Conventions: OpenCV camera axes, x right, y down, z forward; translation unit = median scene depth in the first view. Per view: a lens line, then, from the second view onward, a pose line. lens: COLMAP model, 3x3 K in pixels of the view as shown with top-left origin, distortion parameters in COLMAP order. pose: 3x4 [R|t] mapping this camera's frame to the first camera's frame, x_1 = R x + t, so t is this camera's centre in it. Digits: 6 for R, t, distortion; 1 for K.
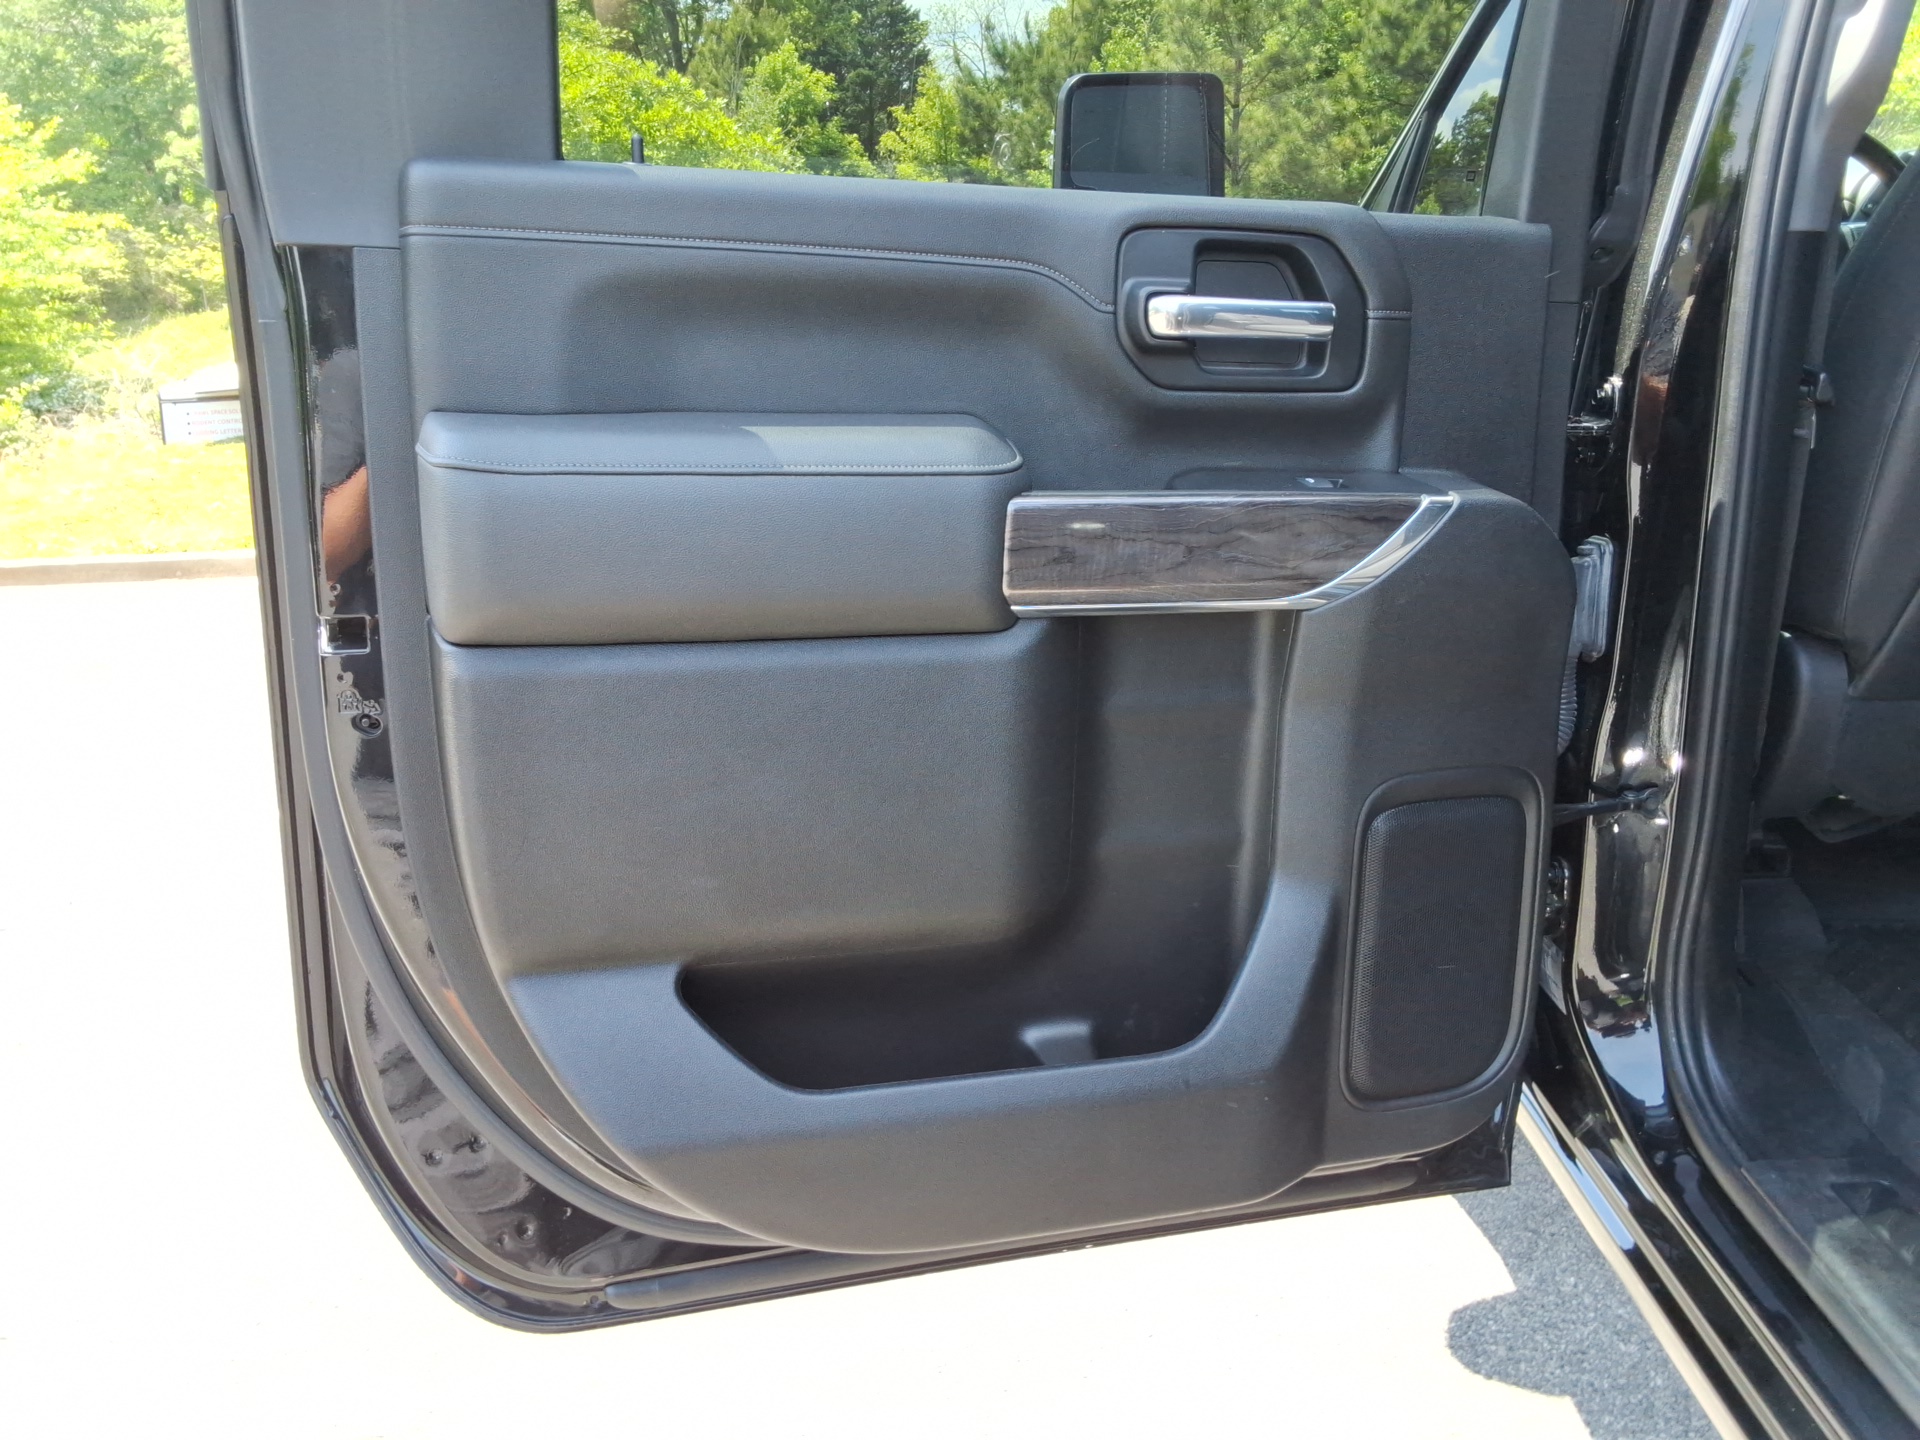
lens RADIAL K [[1579.4, 0, 955.7], [0, 1579.4, 685.1], [0, 0, 1]] dist [0.113733, -0.184414]
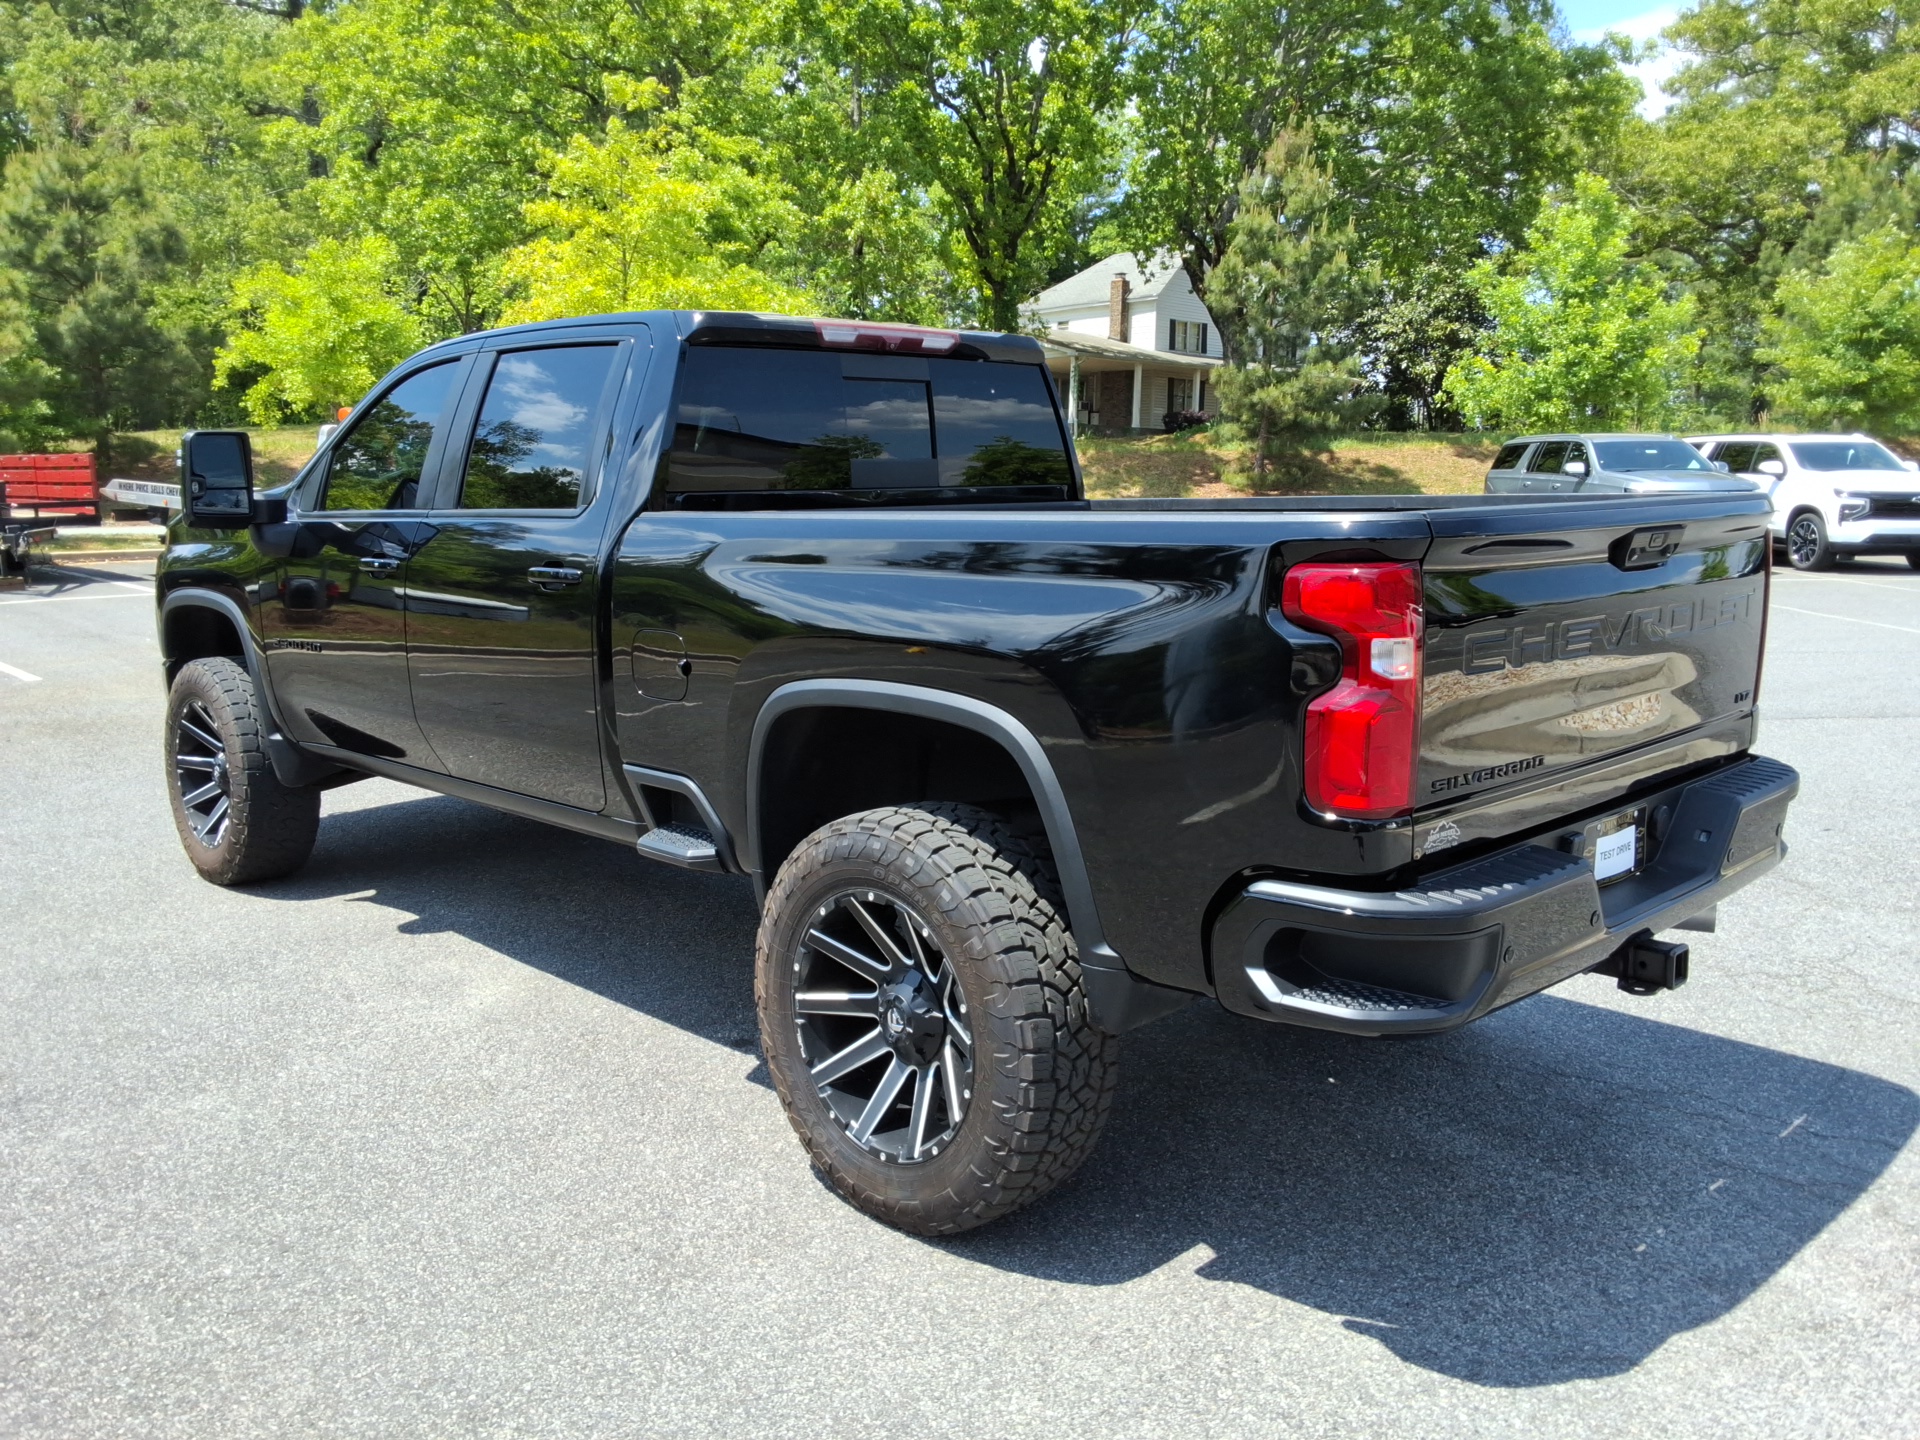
lens RADIAL K [[1579.4, 0, 971.7], [0, 1579.4, 678.2], [0, 0, 1]] dist [0.113733, -0.184414]
pose [[0.692858, -0.067156, 0.717940, -0.057757], [0.150545, 0.987184, -0.052945, 0.018911], [-0.705183, 0.144765, 0.694089, -0.089310]]
